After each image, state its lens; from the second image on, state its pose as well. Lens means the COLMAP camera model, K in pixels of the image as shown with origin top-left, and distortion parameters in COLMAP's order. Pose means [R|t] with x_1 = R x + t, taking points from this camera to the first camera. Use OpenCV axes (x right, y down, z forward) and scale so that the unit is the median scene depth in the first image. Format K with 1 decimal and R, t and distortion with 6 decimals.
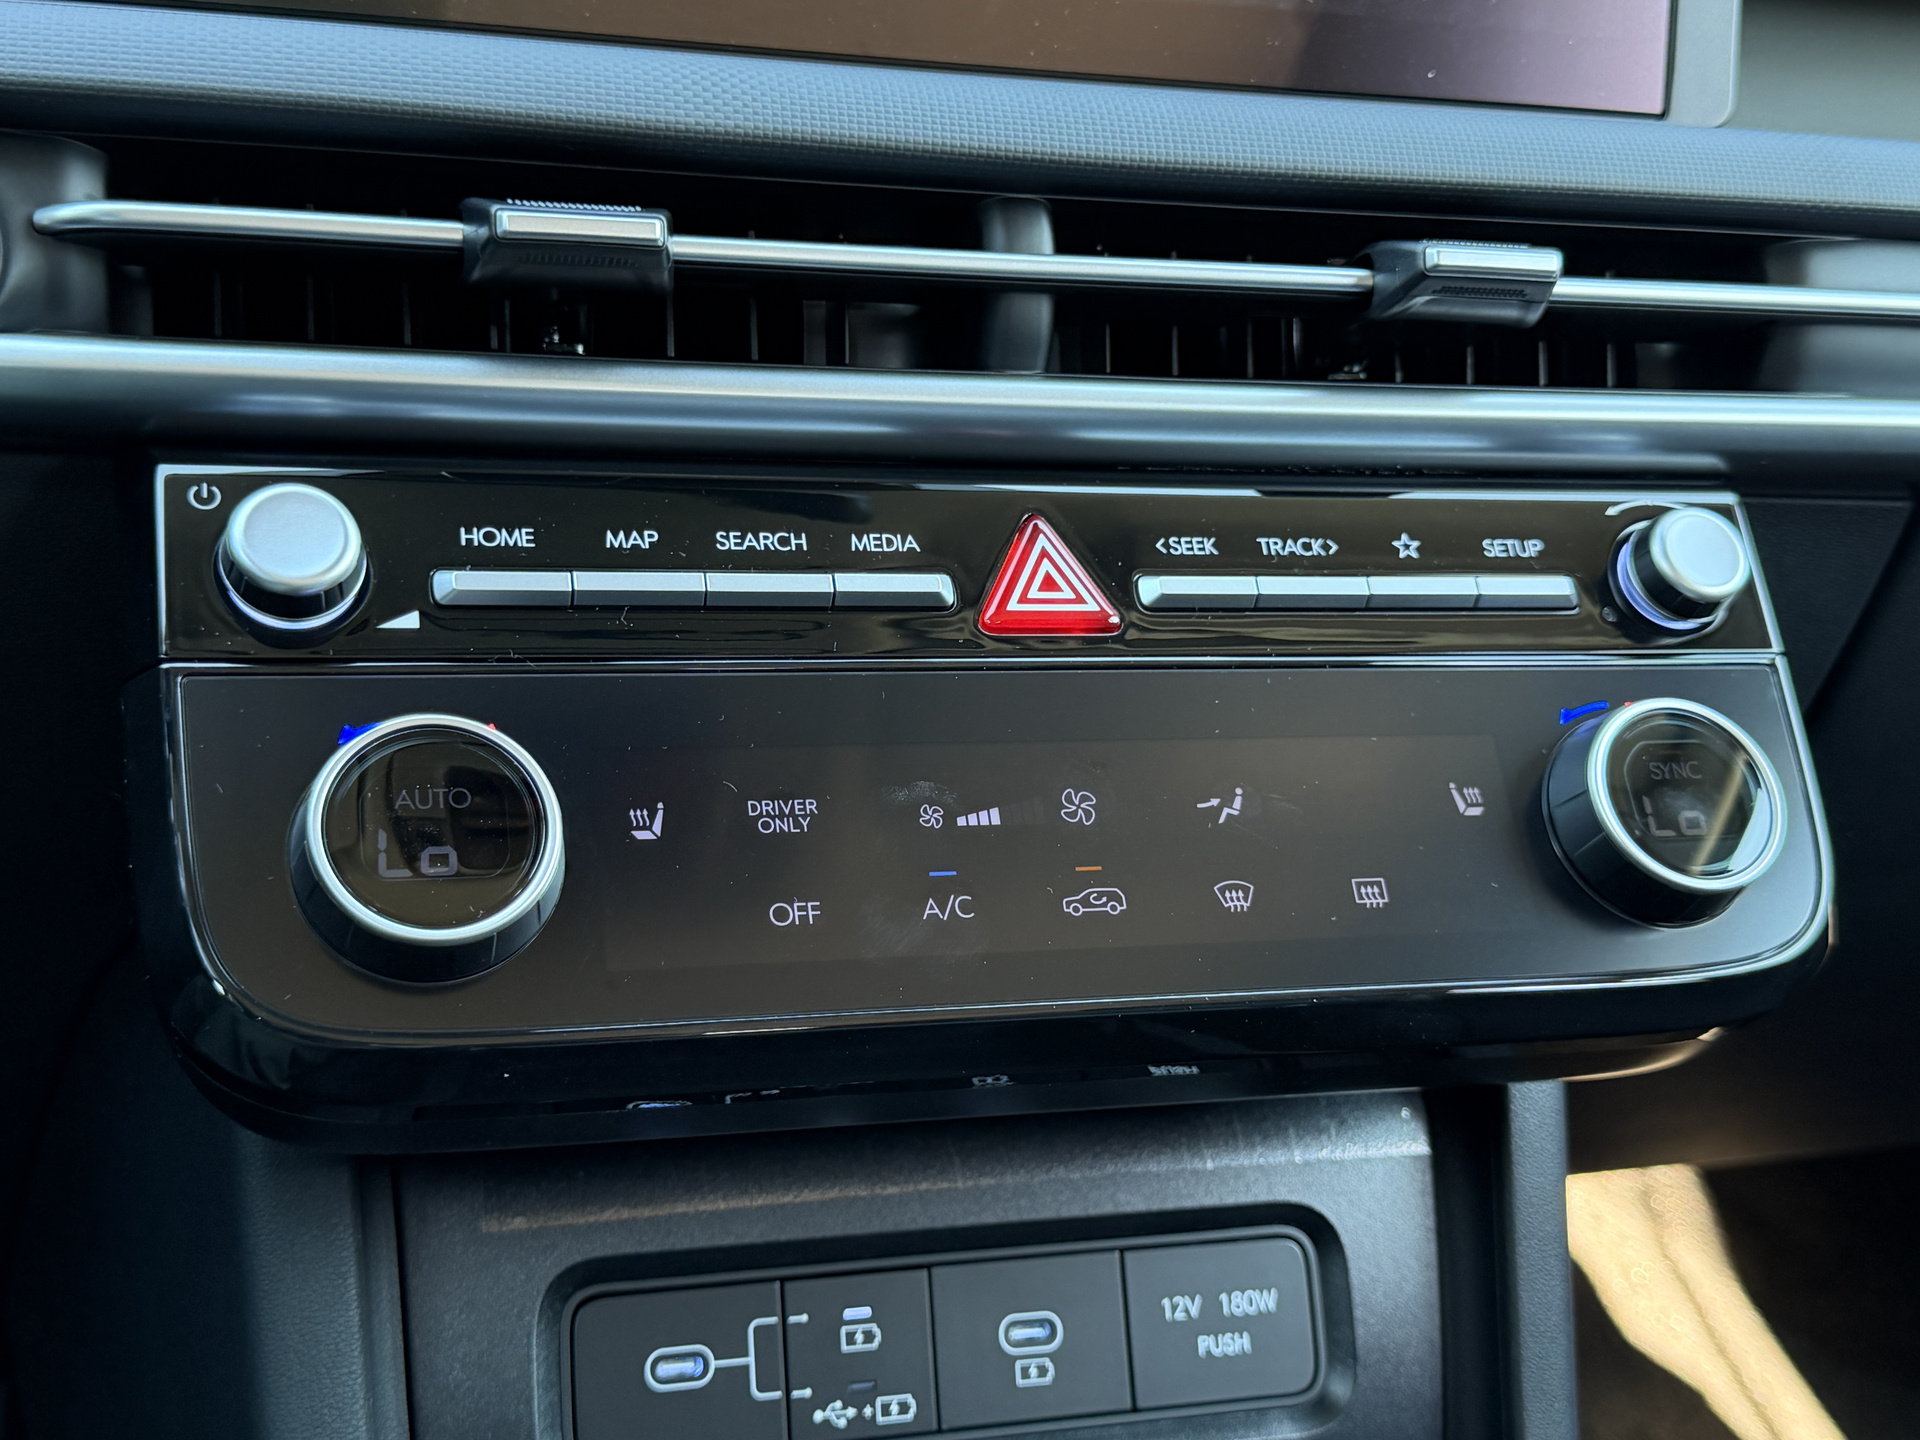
lens RADIAL K [[2360.3, 0, 956.4], [0, 2360.3, 716.9], [0, 0, 1]] dist [0.080343, 0.000000]
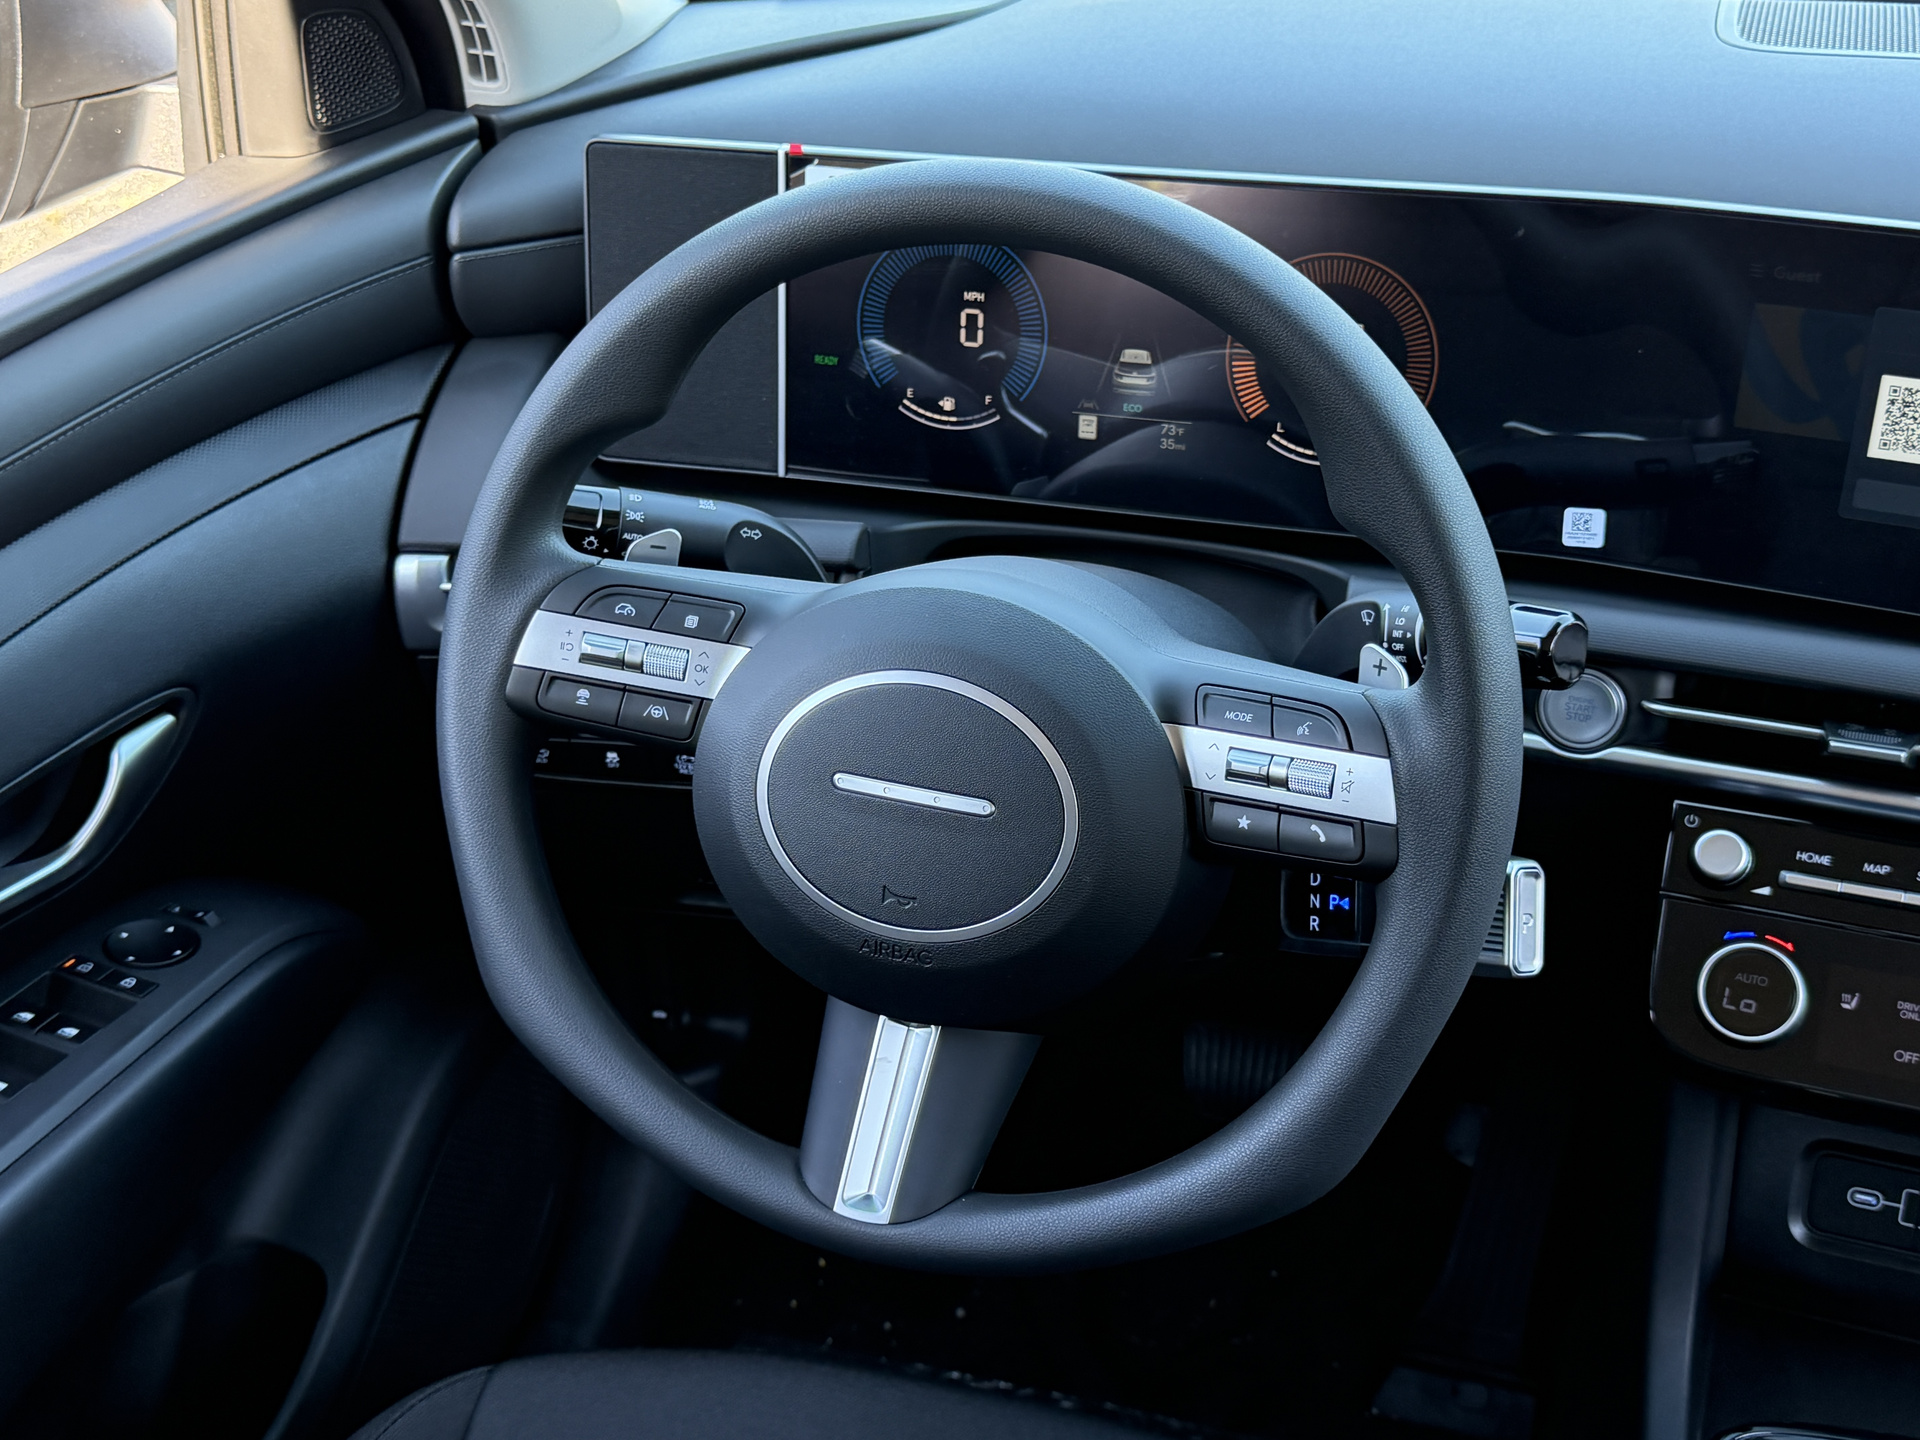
lens RADIAL K [[2360.3, 0, 954.4], [0, 2360.3, 756.1], [0, 0, 1]] dist [0.080343, 0.000000]
pose [[0.759714, 0.233171, -0.607013, 0.472841], [-0.077569, 0.959329, 0.271423, -0.625785], [0.645614, -0.159118, 0.746903, -1.068260]]
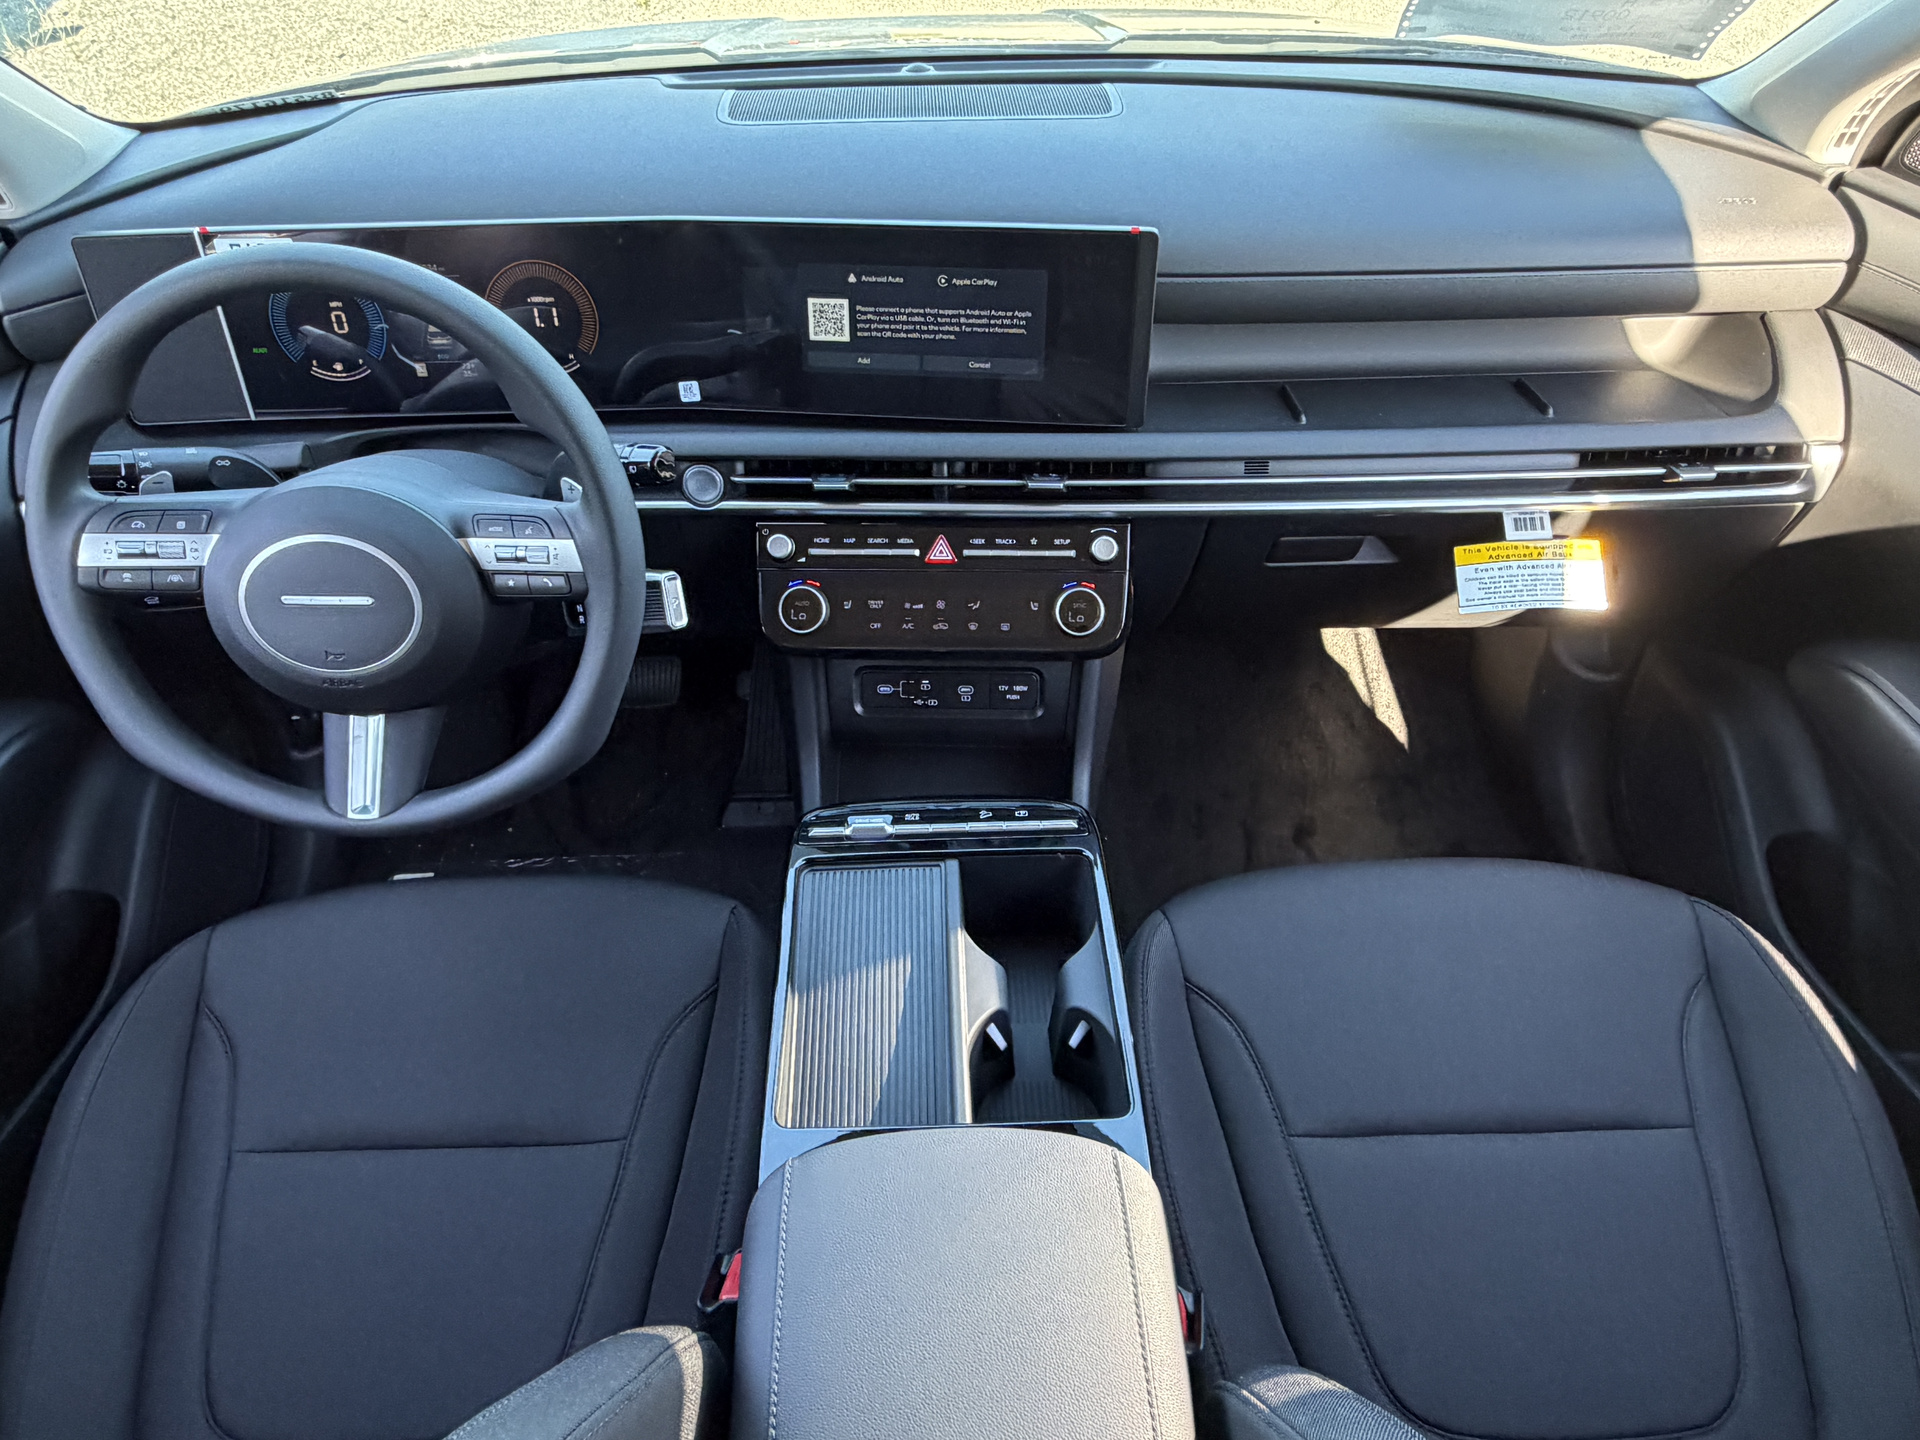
lens RADIAL K [[1231.5, 0, 935.1], [0, 1231.5, 721.6], [0, 0, 1]] dist [-0.002833, 0.002071]
pose [[0.934985, 0.158539, -0.317282, 0.742135], [-0.002443, 0.897399, 0.441212, -0.722545], [0.354678, -0.411752, 0.839443, -0.995308]]
